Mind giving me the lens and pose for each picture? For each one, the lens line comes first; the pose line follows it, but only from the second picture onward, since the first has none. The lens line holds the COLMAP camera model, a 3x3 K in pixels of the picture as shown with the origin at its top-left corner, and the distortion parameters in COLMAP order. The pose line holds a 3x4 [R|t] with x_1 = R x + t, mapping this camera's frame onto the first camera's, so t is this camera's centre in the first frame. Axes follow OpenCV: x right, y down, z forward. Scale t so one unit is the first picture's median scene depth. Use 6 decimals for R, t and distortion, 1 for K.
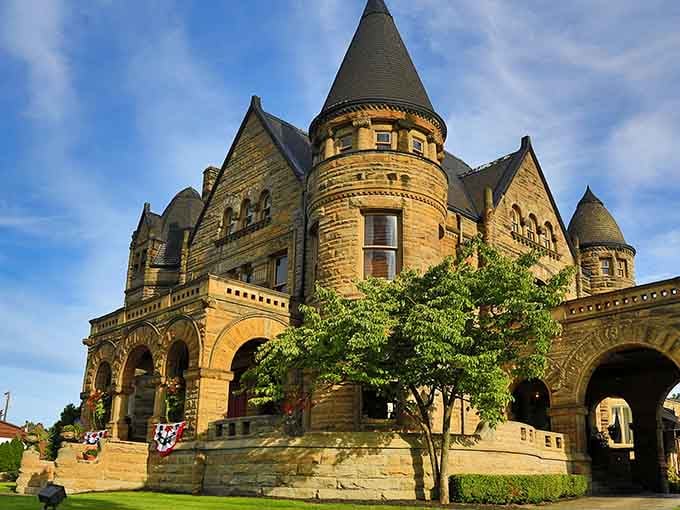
lens RADIAL K [[758.0, 0, 340.0], [0, 758.0, 255.0], [0, 0, 1]] dist [-0.298615, 0.279316]
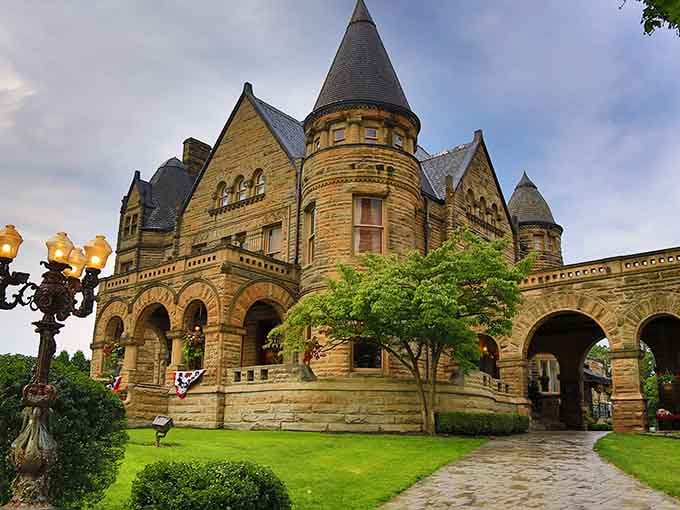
lens RADIAL K [[758.0, 0, 340.0], [0, 758.0, 255.0], [0, 0, 1]] dist [-0.298615, 0.279316]
pose [[0.990618, 0.026330, 0.134101, -0.146504], [-0.035415, 0.997203, 0.065820, -0.040278], [-0.131993, -0.069951, 0.988779, -0.183917]]
